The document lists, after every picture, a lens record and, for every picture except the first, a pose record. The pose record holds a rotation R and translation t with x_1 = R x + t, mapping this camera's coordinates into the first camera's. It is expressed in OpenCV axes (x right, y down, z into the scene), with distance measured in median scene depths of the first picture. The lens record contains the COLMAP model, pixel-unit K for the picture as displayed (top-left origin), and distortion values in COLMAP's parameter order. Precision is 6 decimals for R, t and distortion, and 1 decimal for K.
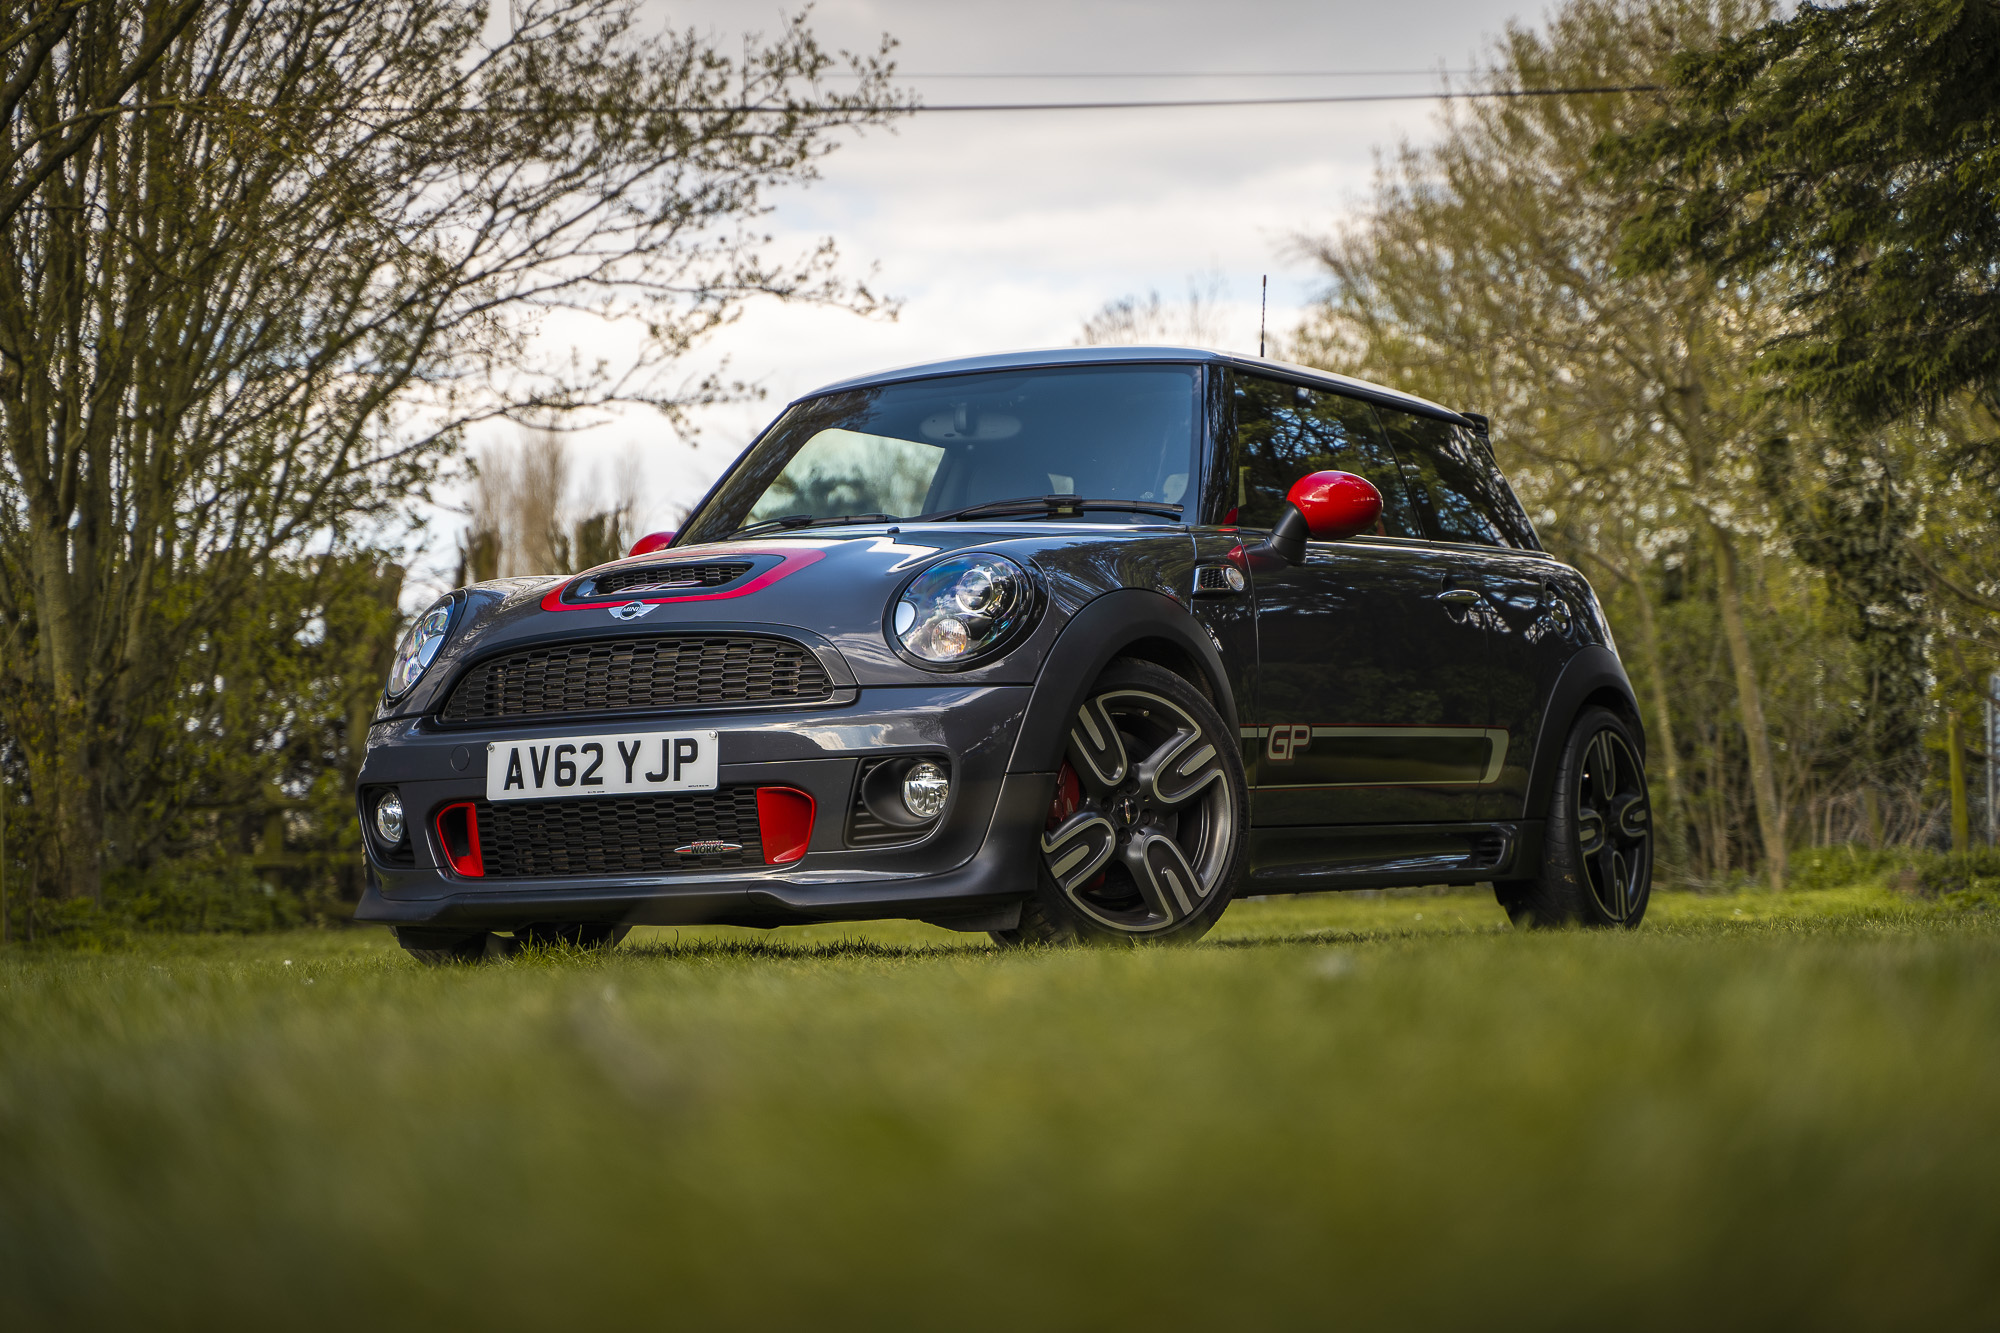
lens RADIAL K [[4132.4, 0, 1024.3], [0, 4132.4, 667.3], [0, 0, 1]] dist [0.292715, 0.160296]
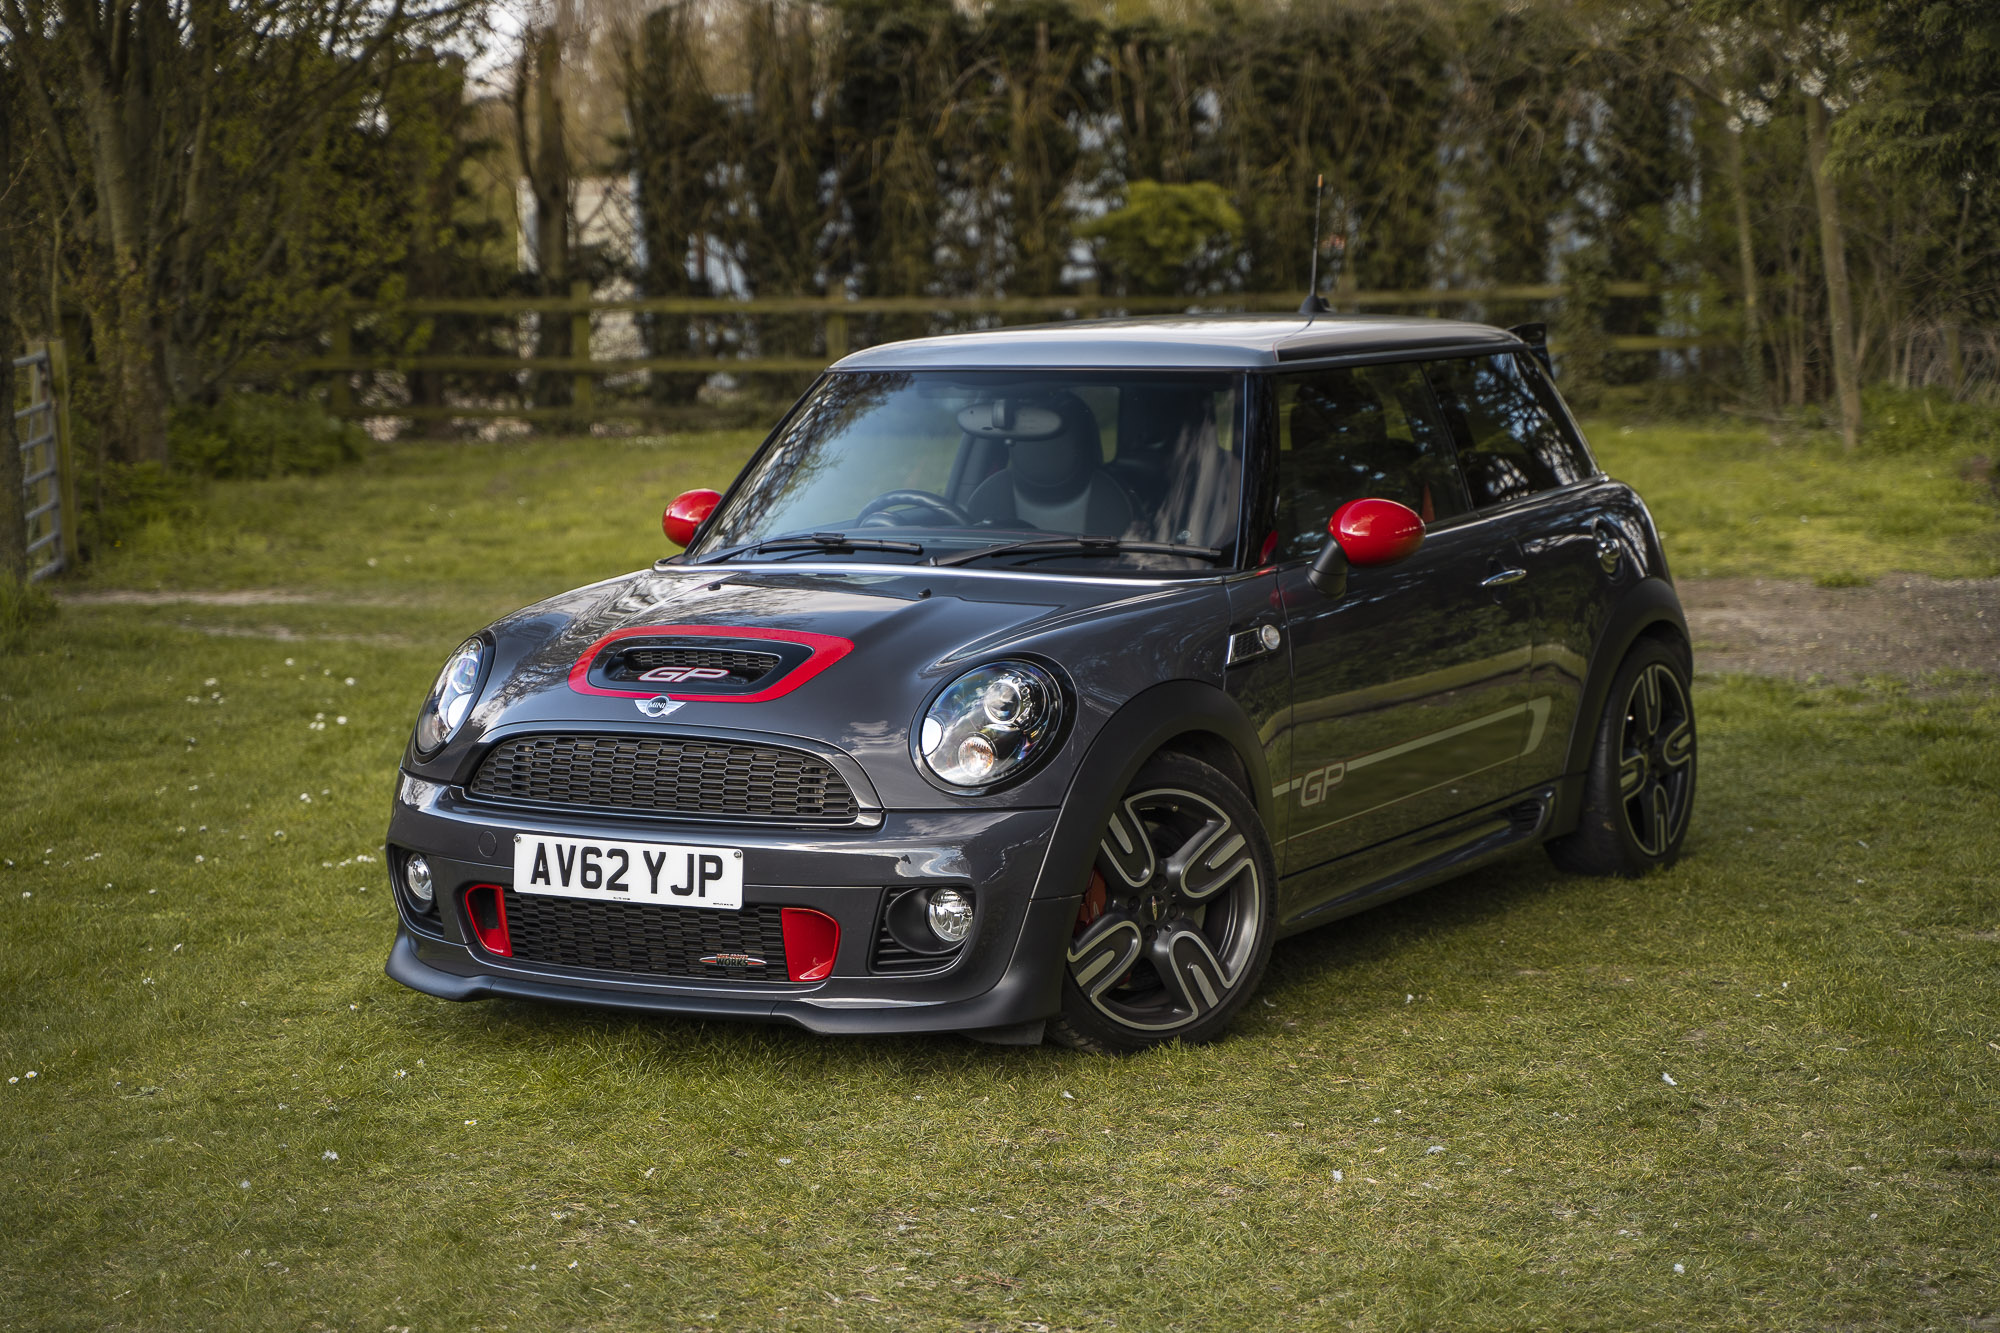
lens RADIAL K [[4128.7, 0, 1000.0], [0, 4128.7, 666.5], [0, 0, 1]] dist [0.310712, 0.024048]
pose [[0.999594, 0.015879, -0.023664, 0.010472], [-0.011681, 0.985720, 0.167986, -0.190743], [0.025994, -0.167642, 0.985505, 0.026837]]
